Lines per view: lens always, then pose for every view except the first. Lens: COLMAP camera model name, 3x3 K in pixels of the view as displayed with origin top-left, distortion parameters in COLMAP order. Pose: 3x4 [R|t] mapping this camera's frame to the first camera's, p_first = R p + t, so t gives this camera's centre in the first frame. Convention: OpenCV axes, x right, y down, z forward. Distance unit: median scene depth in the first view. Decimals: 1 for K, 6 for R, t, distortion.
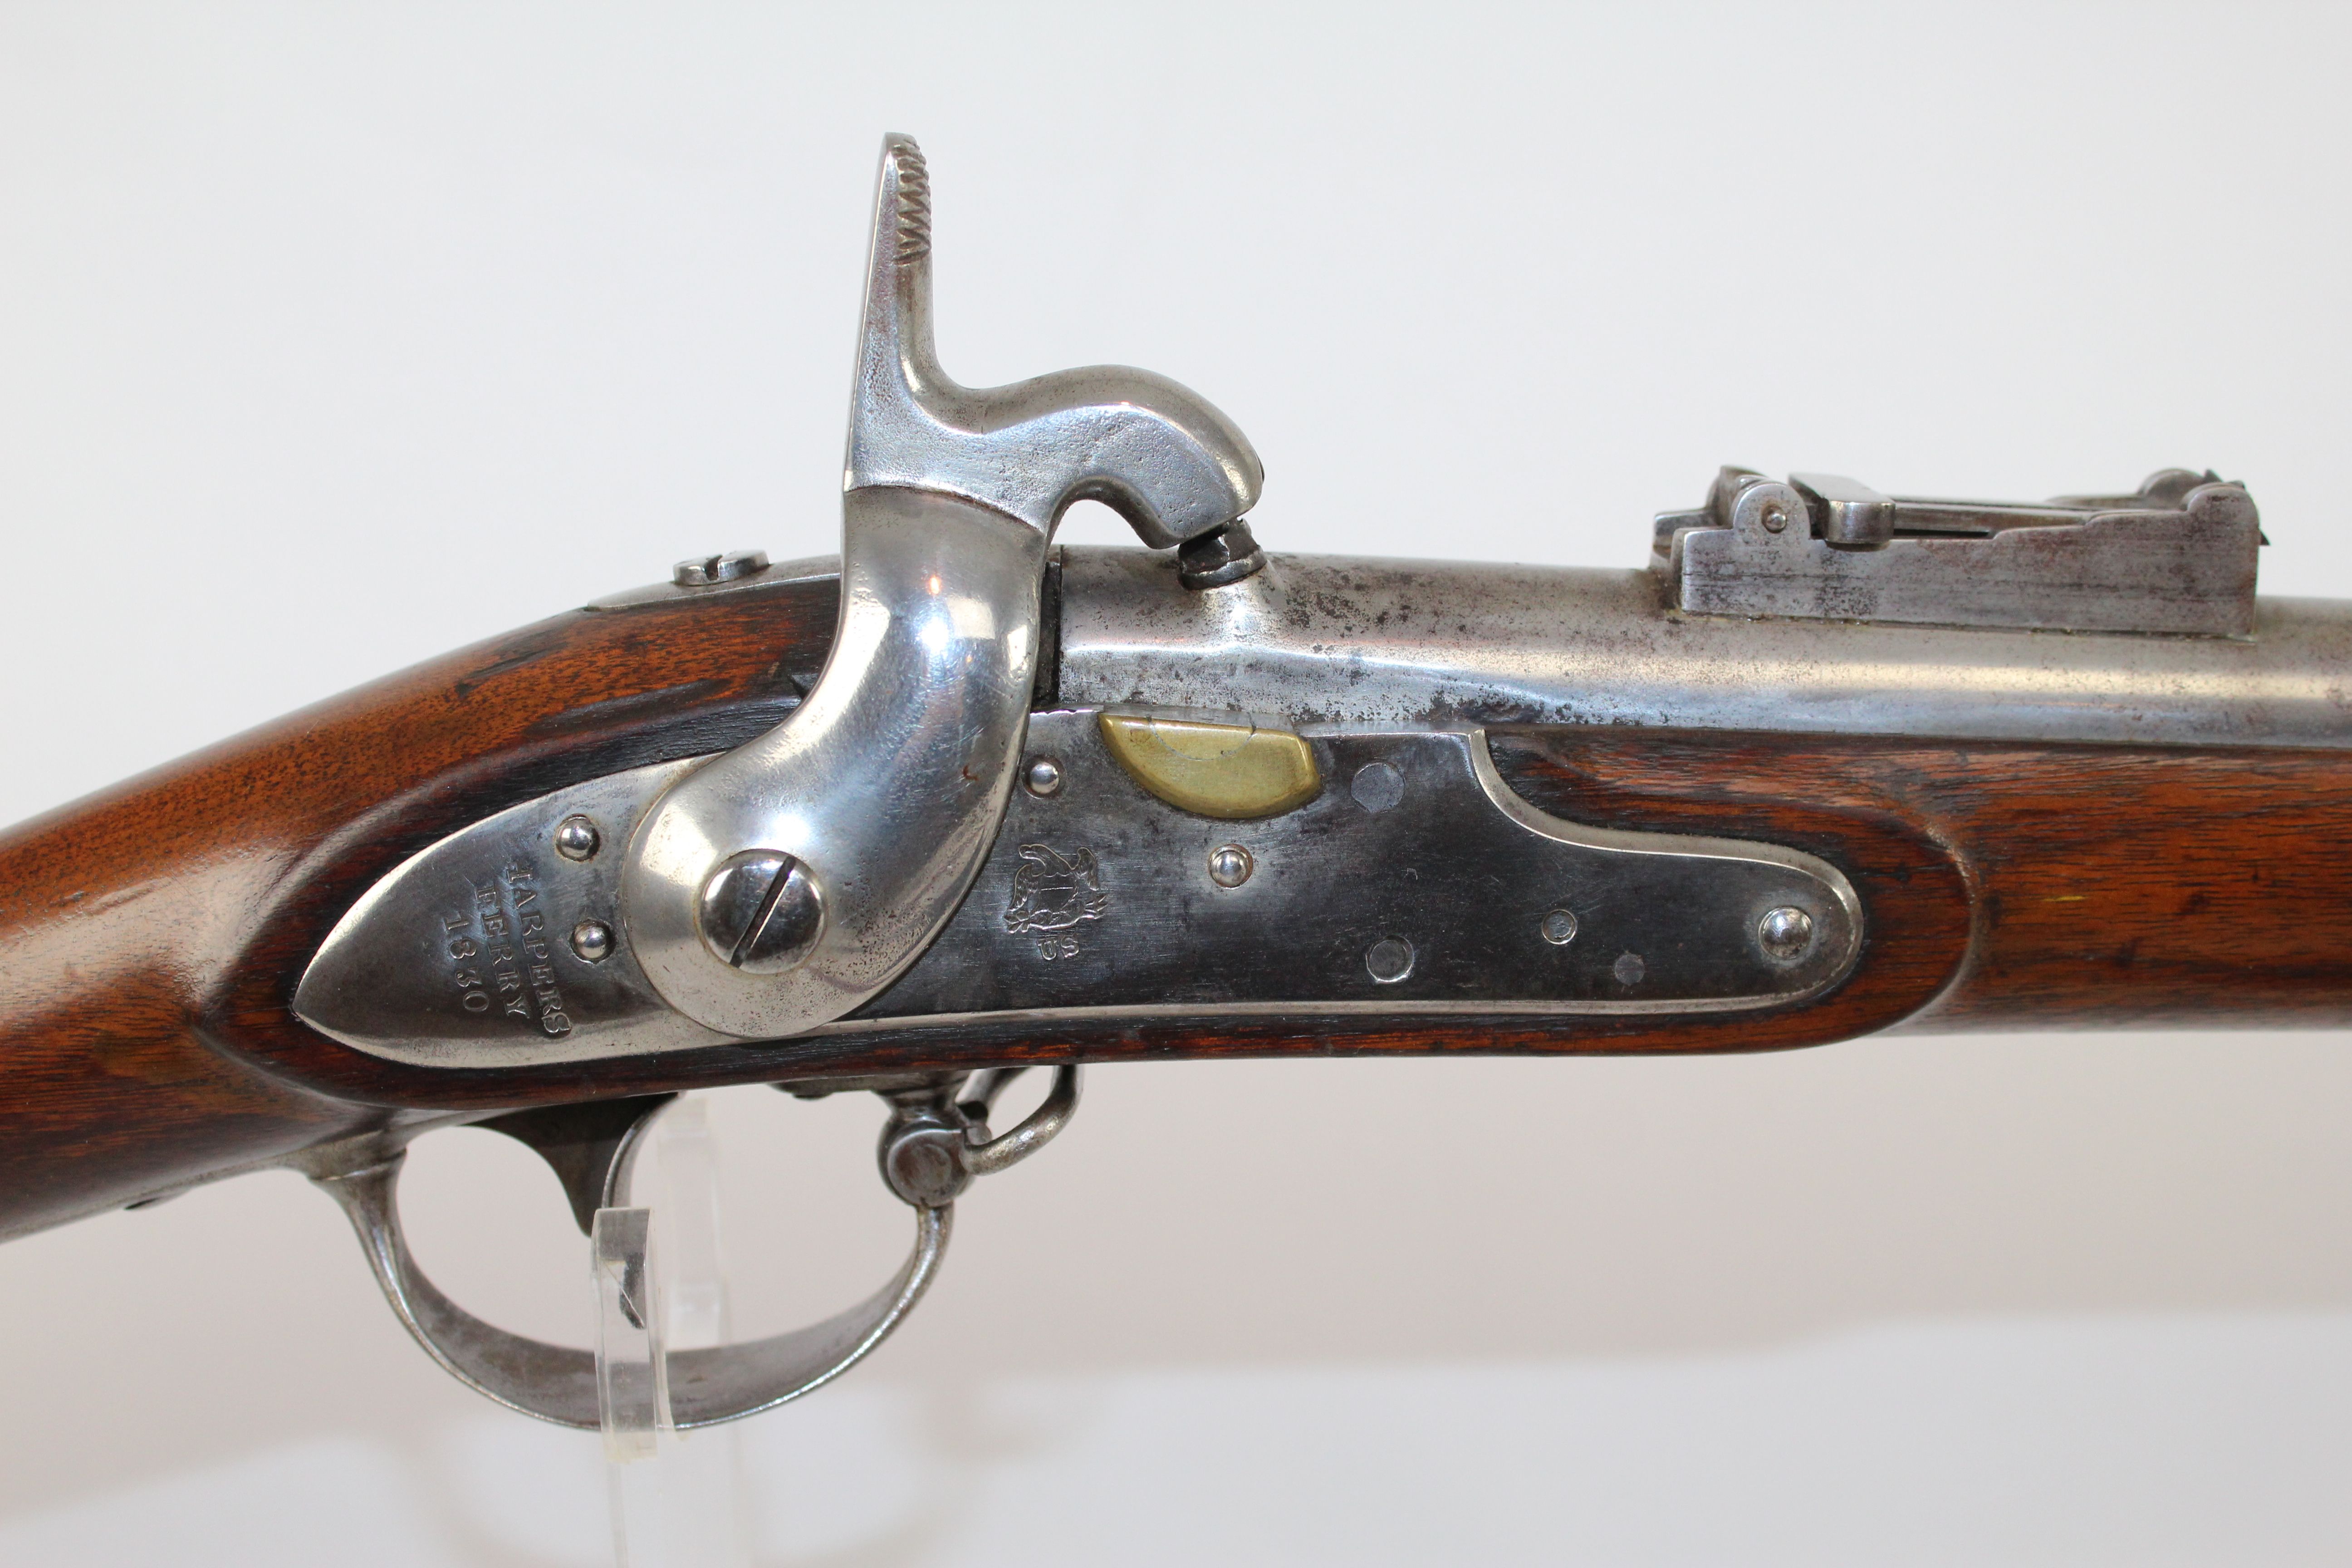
lens RADIAL K [[3109.9, 0, 1176.0], [0, 3109.9, 784.0], [0, 0, 1]] dist [0.009241, -0.014191]
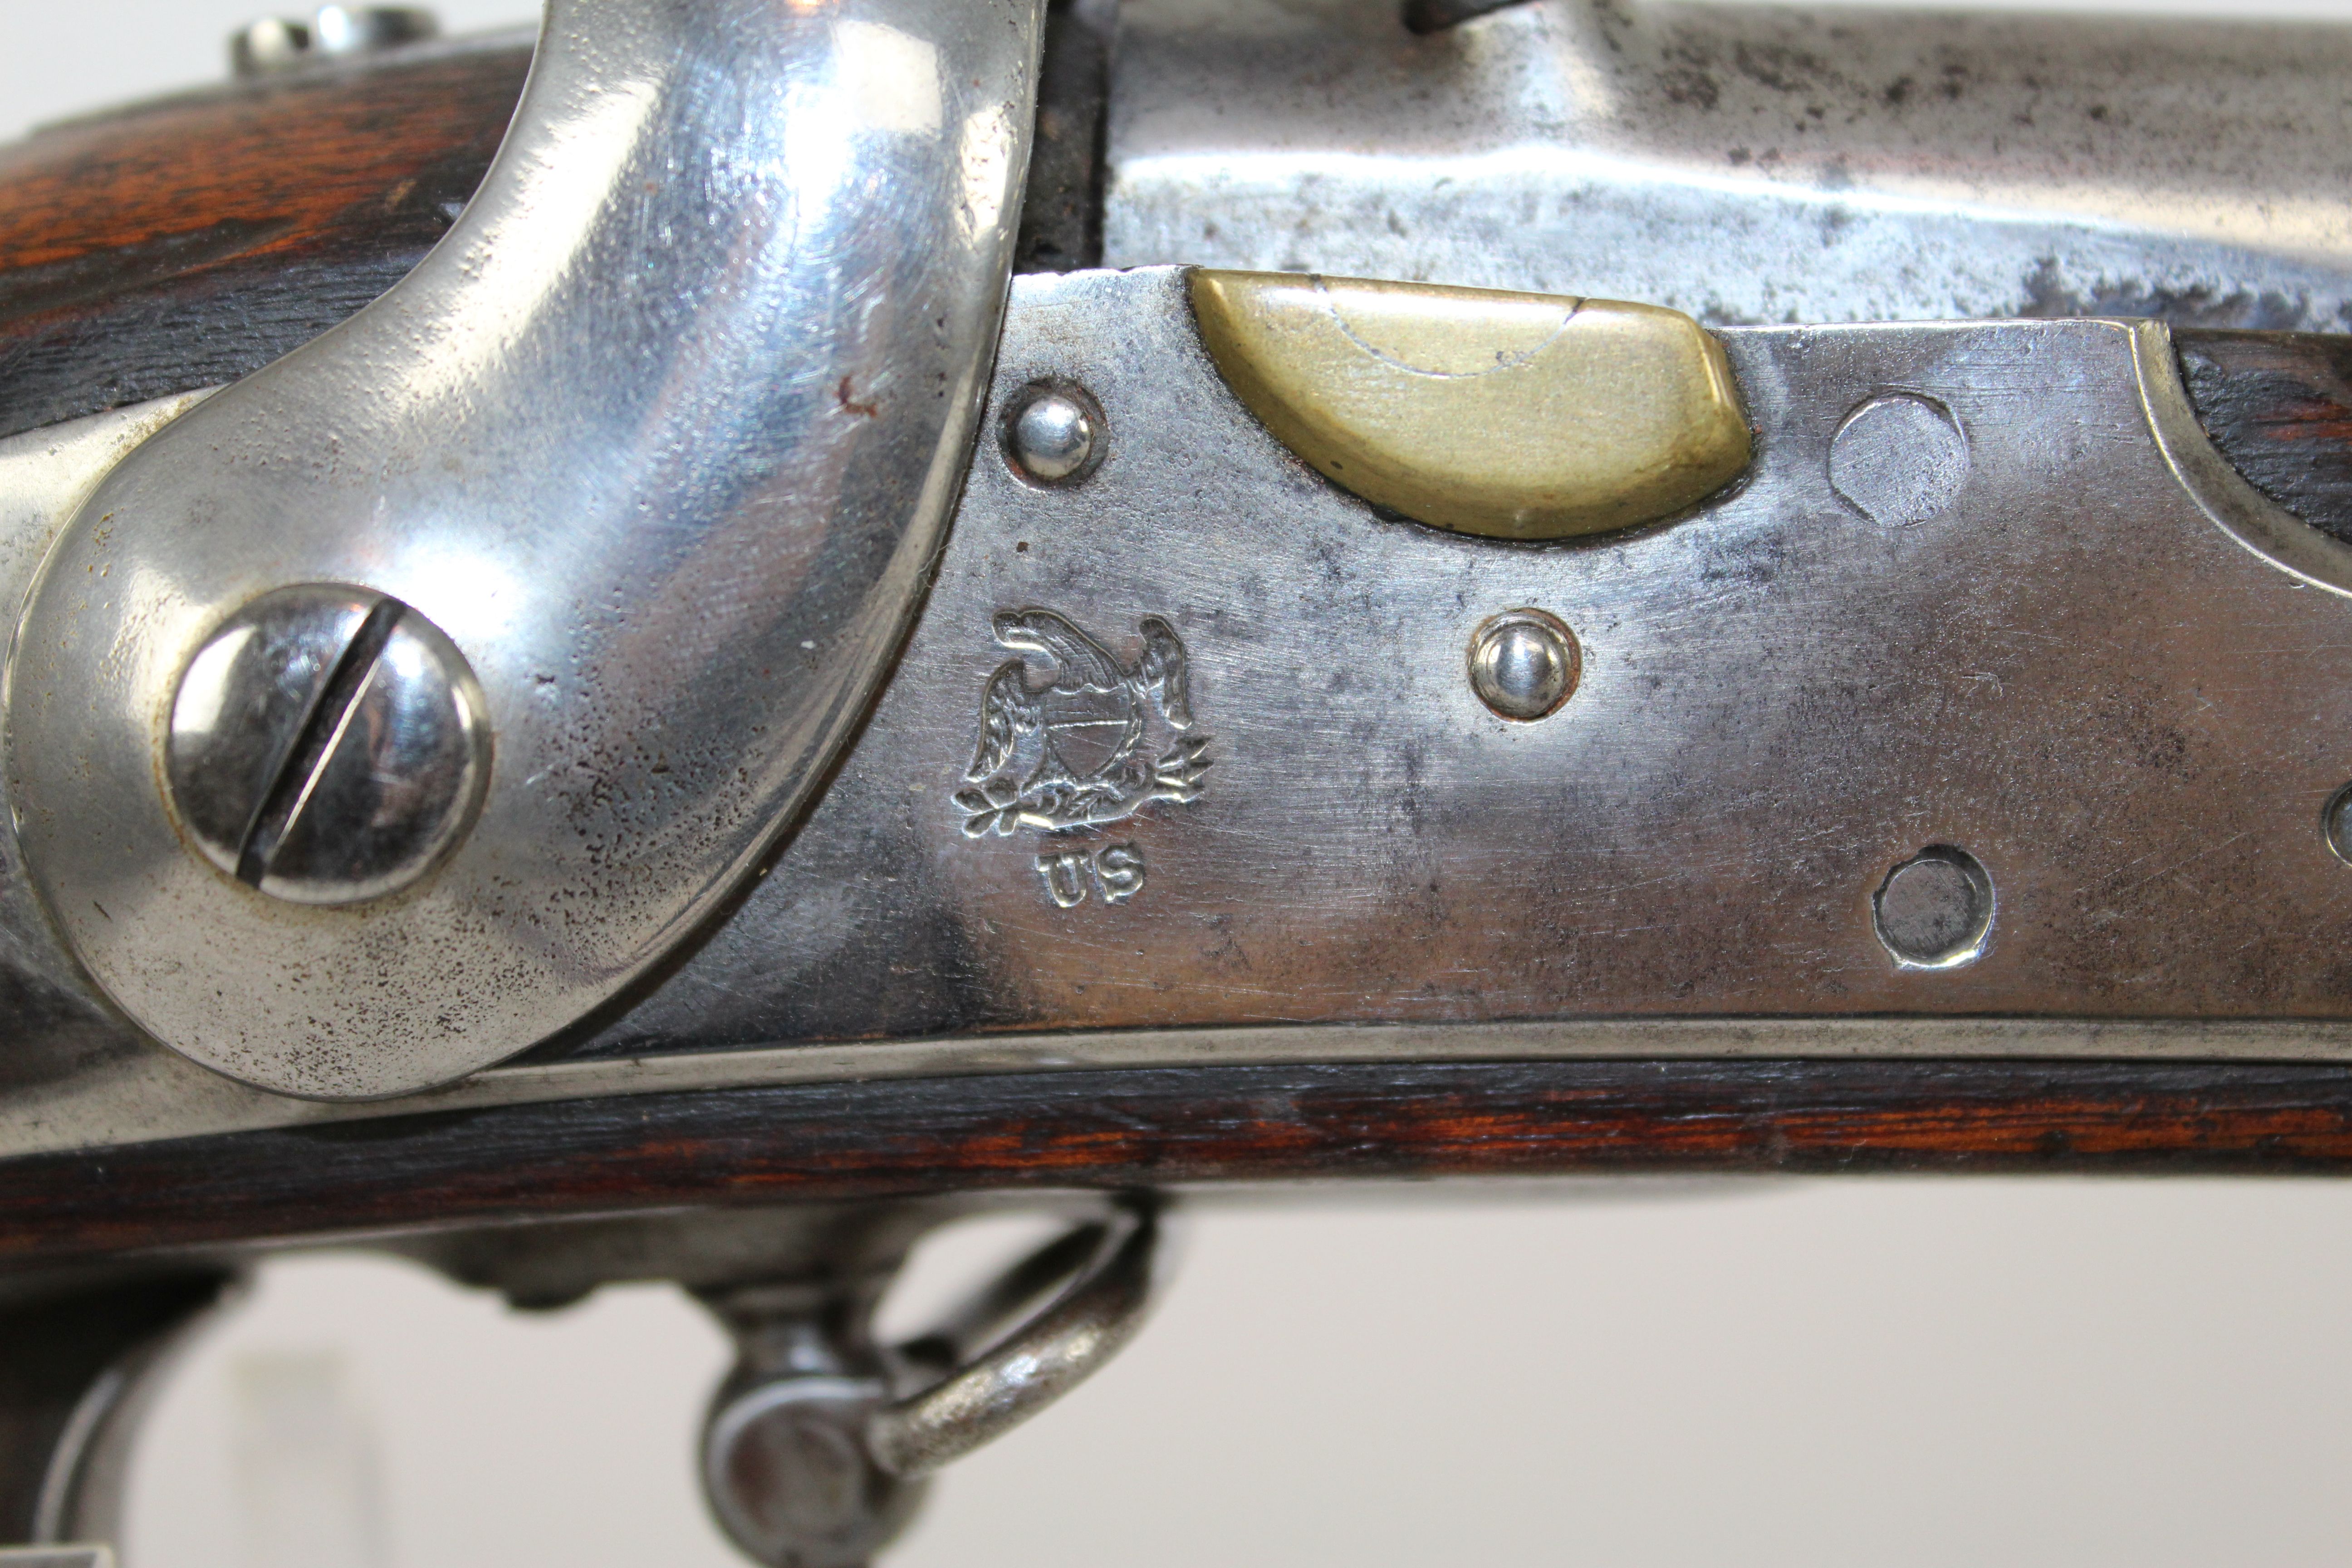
lens RADIAL K [[4266.0, 0, 1176.0], [0, 4266.0, 784.0], [0, 0, 1]] dist [0.015664, 0.204458]
pose [[0.997314, -0.002833, -0.073189, 0.012882], [-0.005423, 0.993653, -0.112359, 0.101462], [0.073043, 0.112454, 0.990969, 0.455177]]
